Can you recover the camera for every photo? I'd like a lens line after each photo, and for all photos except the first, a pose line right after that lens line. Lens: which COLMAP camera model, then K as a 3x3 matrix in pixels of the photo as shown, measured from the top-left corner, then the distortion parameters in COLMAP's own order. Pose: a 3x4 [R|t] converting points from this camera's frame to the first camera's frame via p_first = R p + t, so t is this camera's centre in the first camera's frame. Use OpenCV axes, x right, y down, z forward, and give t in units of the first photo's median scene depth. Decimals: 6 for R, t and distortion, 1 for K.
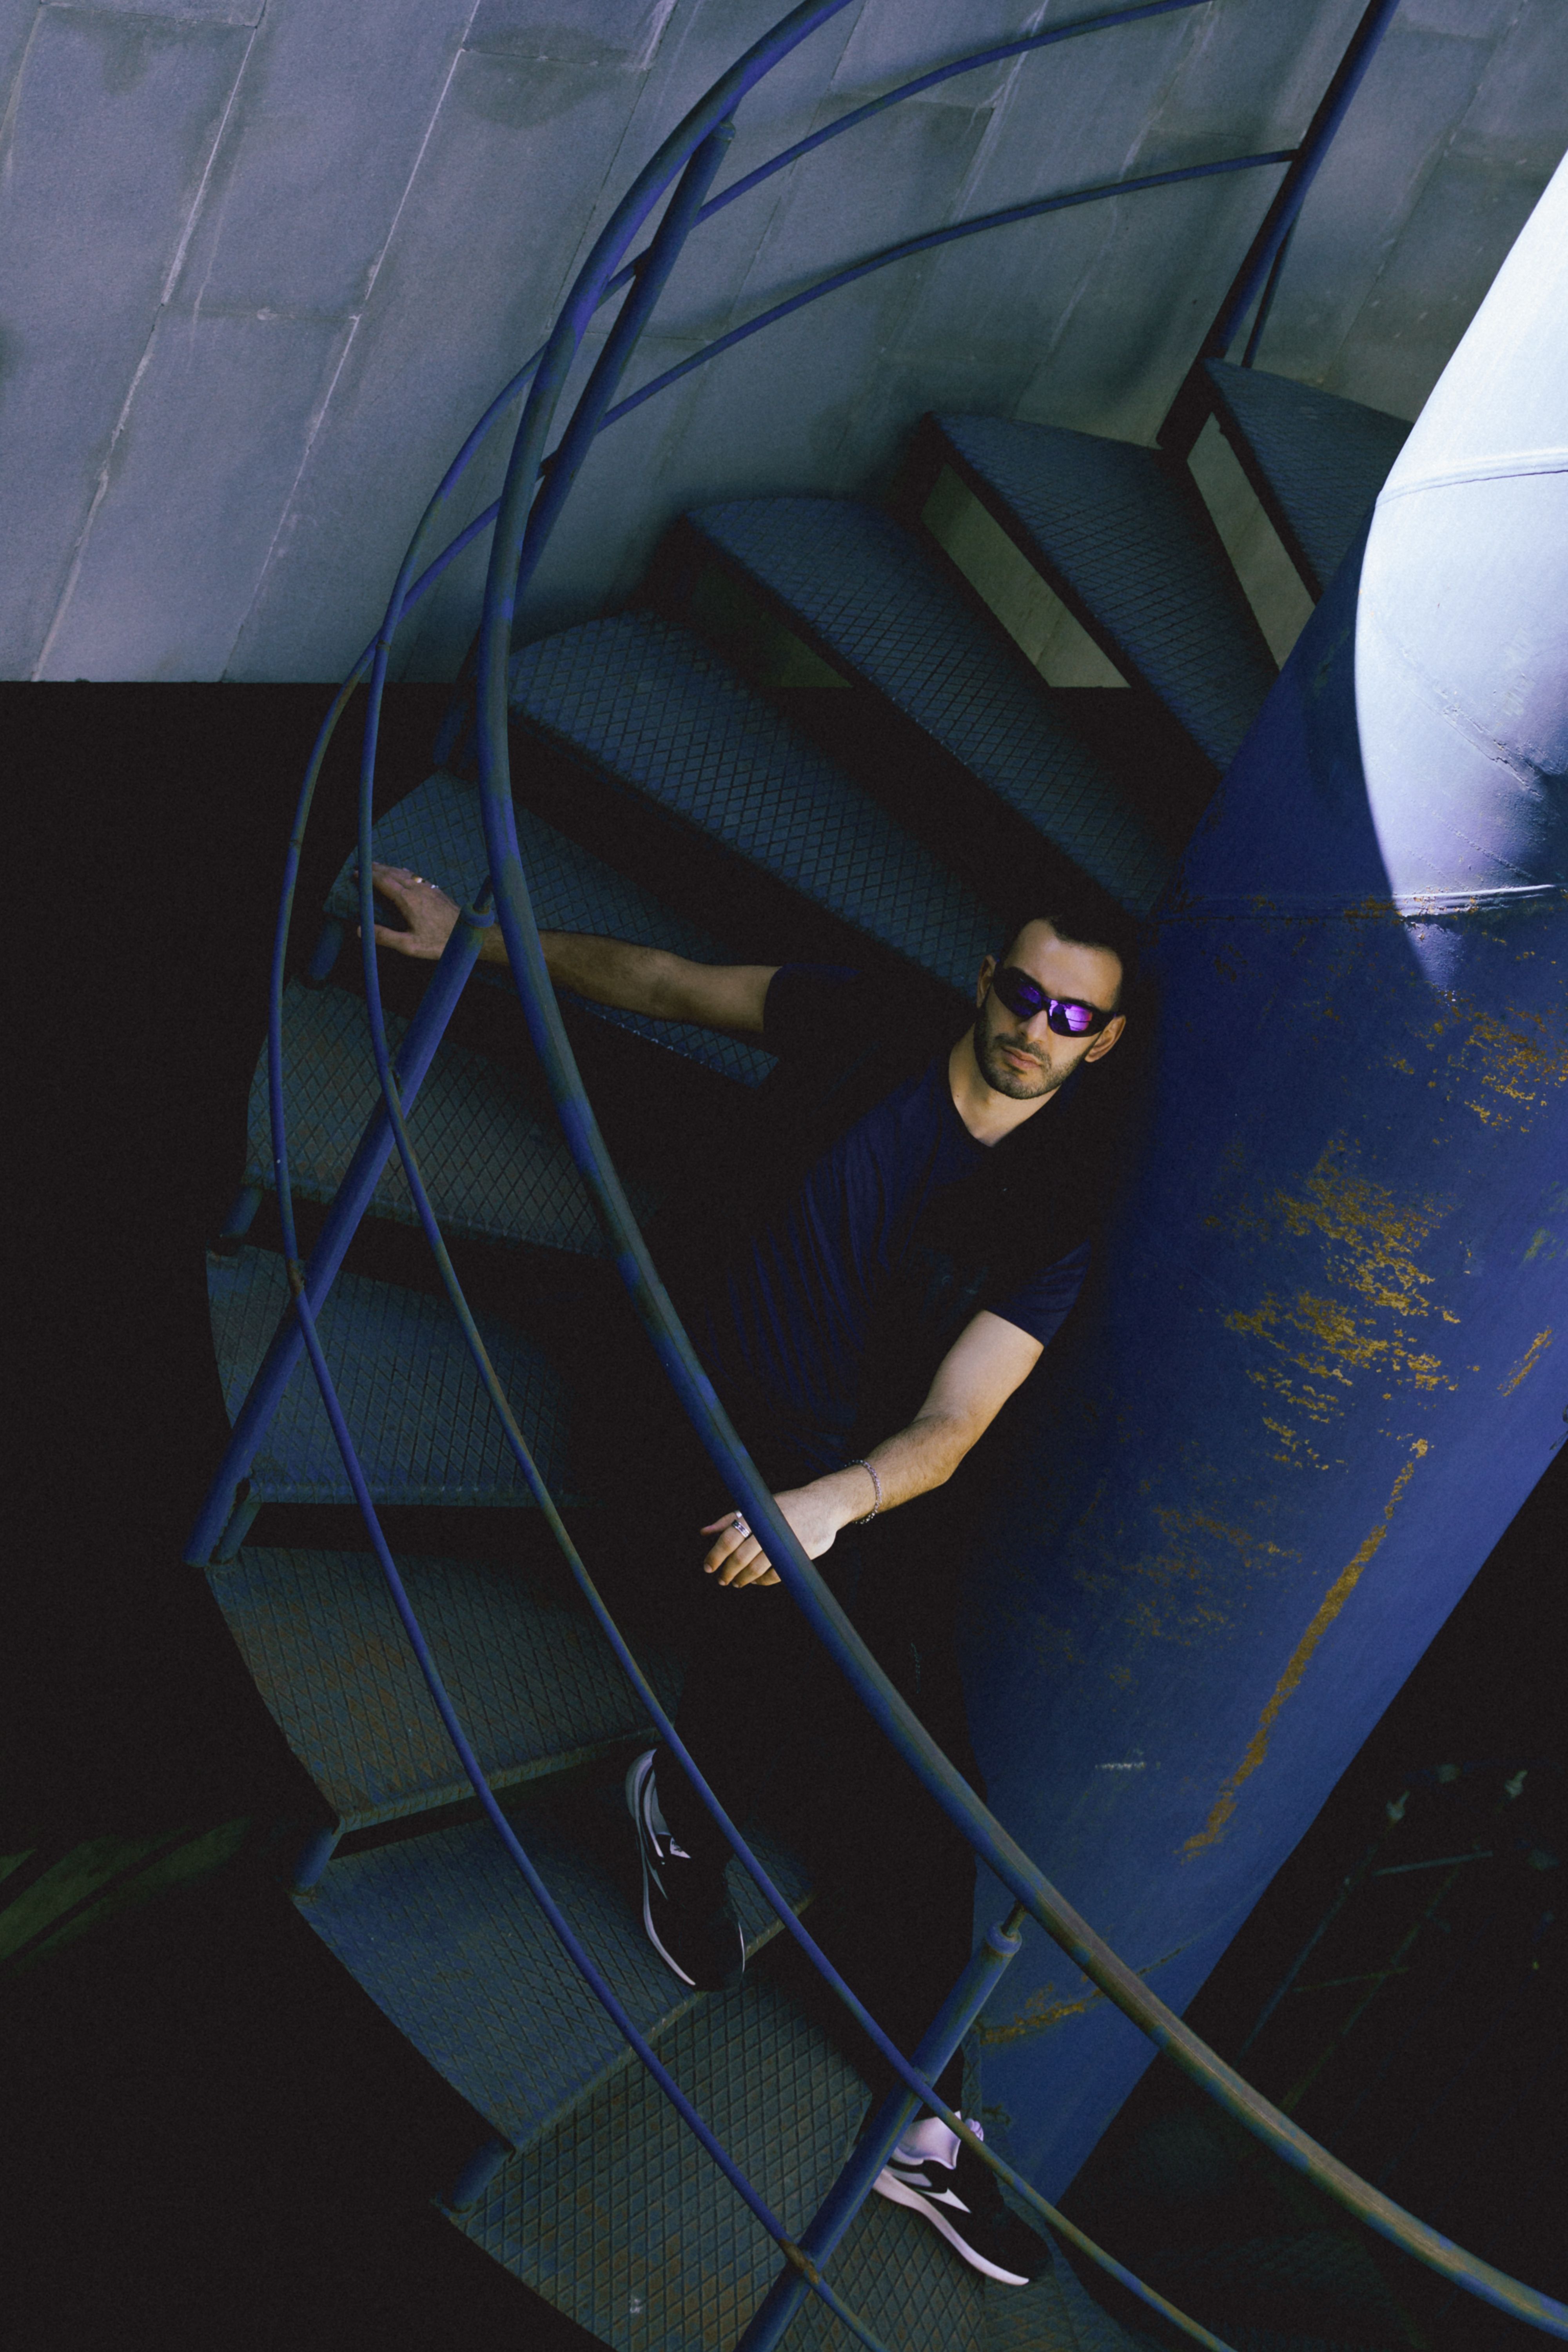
lens RADIAL K [[7407.8, 0, 784.0], [0, 7407.8, 1176.0], [0, 0, 1]] dist [0.271704, 2.958937]
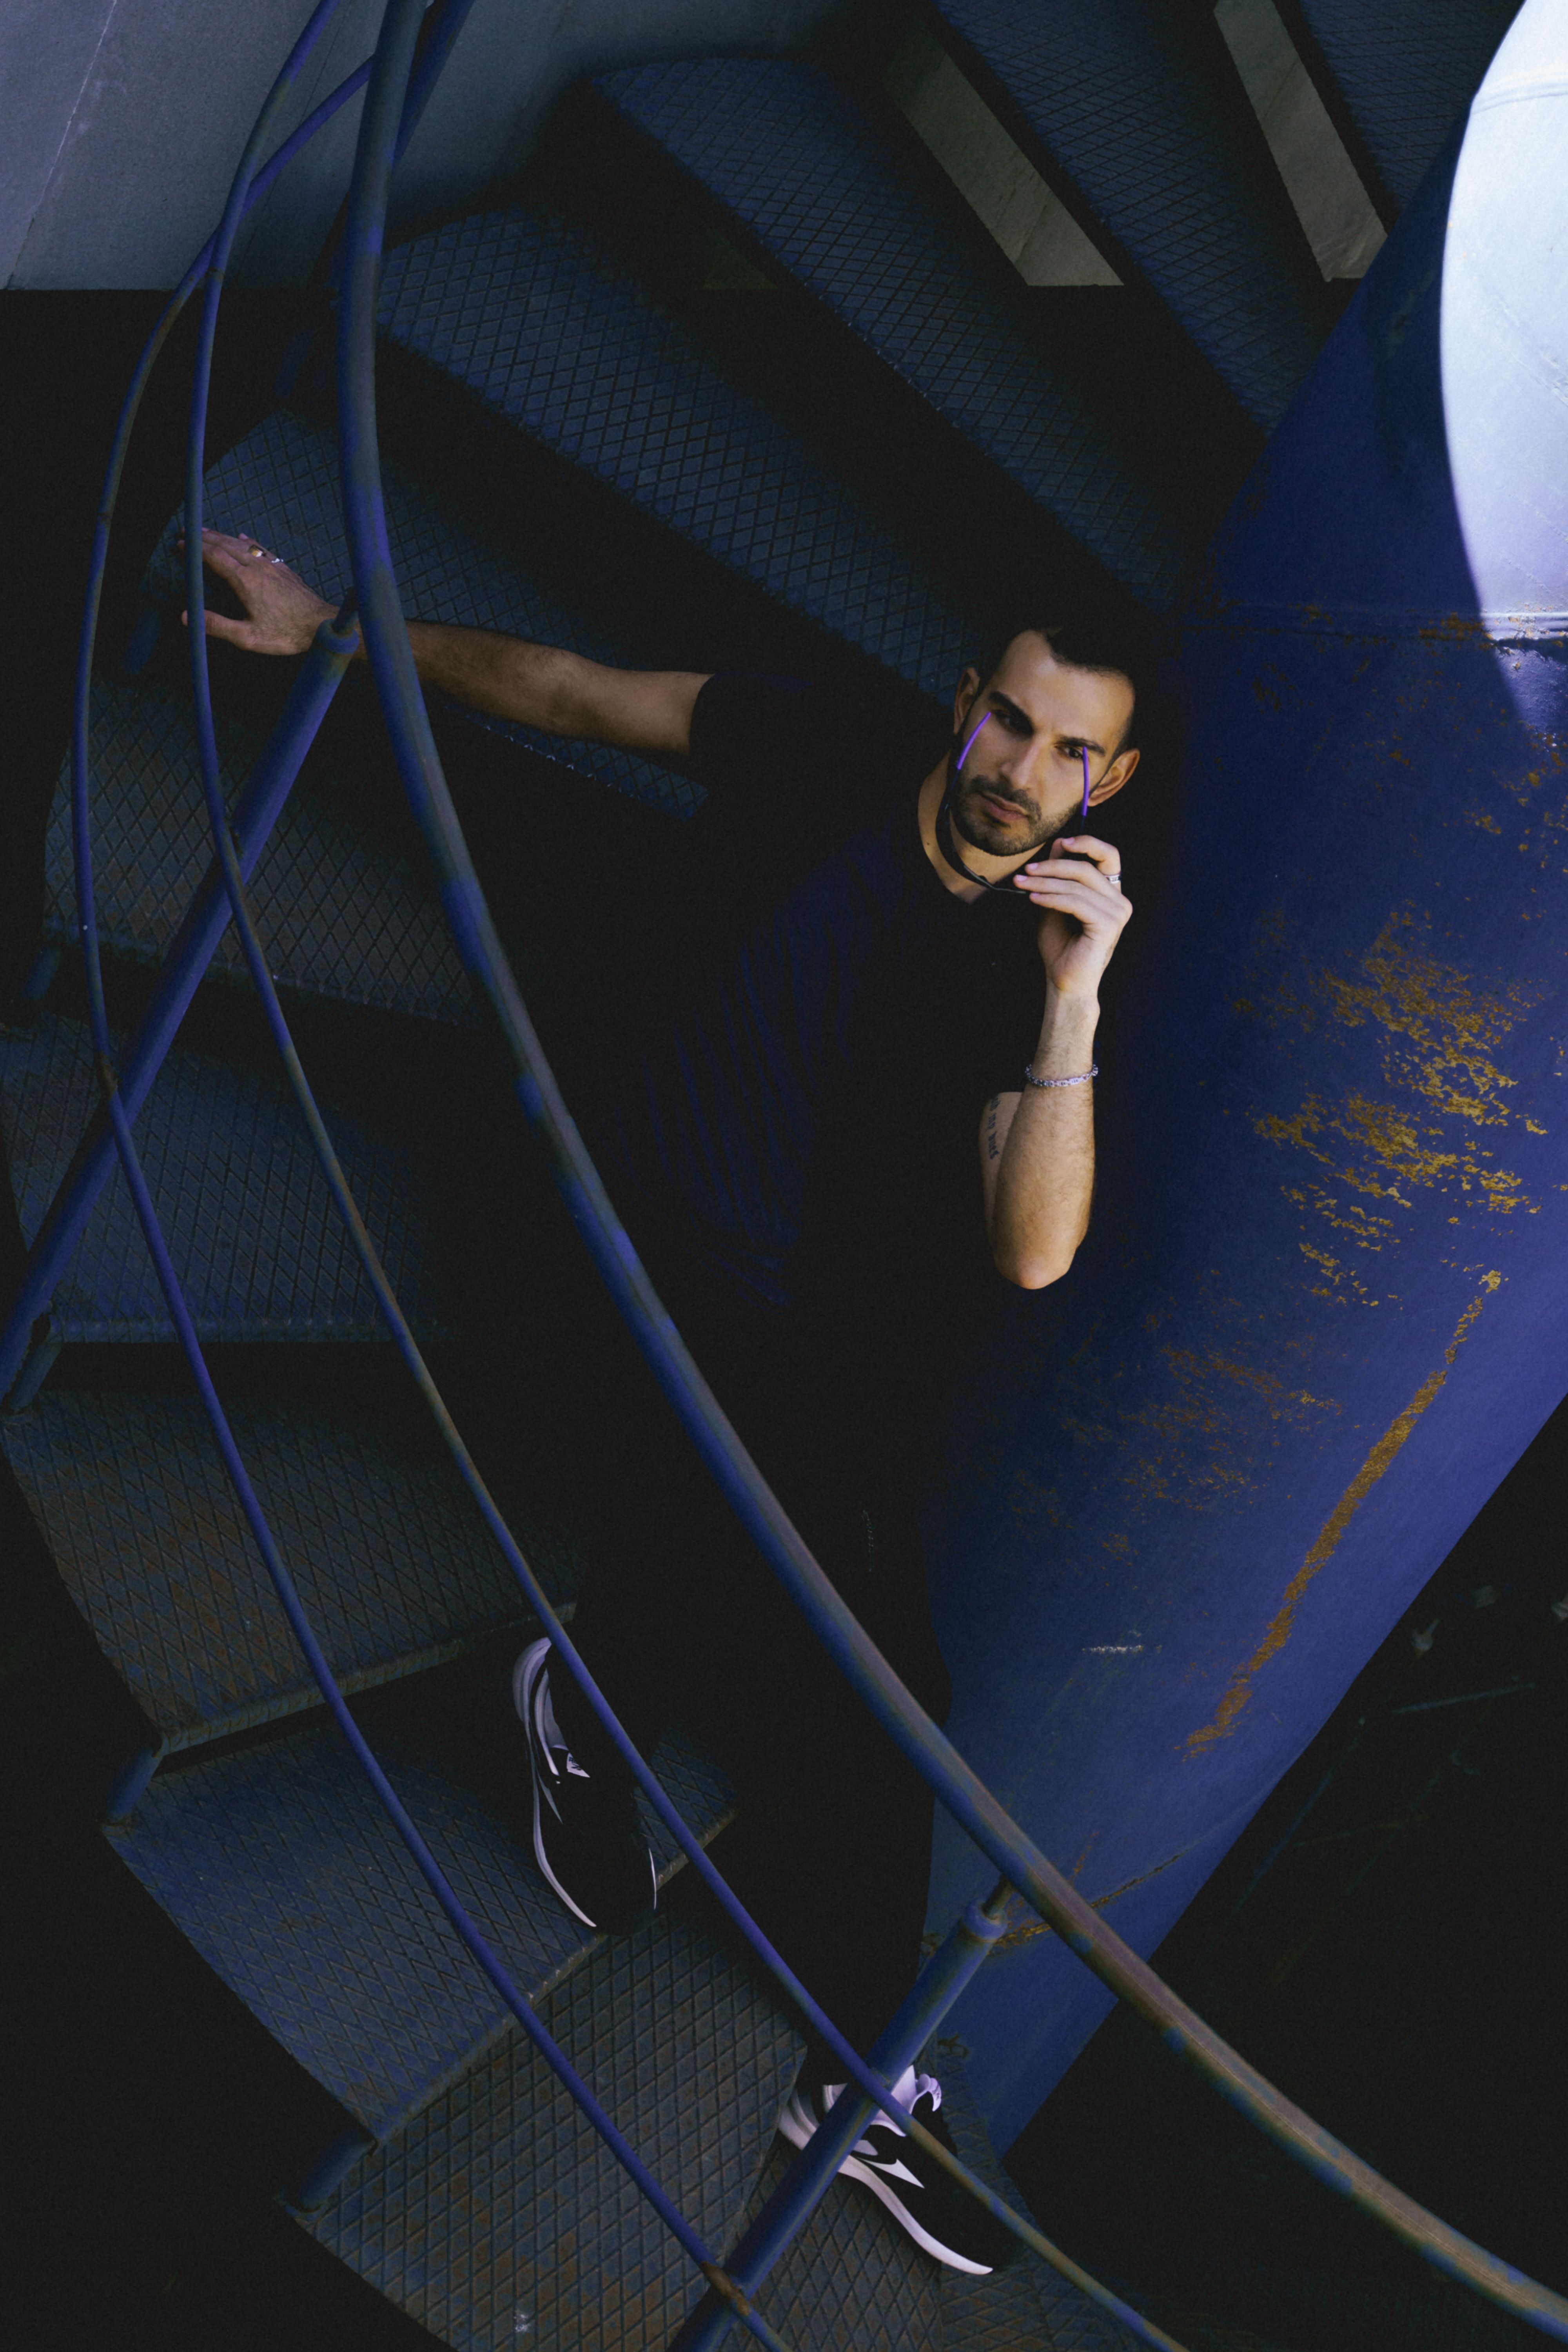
lens RADIAL K [[7407.8, 0, 784.0], [0, 7407.8, 1176.0], [0, 0, 1]] dist [0.271704, 2.958937]
pose [[0.999427, 0.007295, 0.033045, -0.018916], [-0.011224, 0.992672, 0.120318, -0.072174], [-0.031925, -0.120620, 0.992185, 0.196529]]
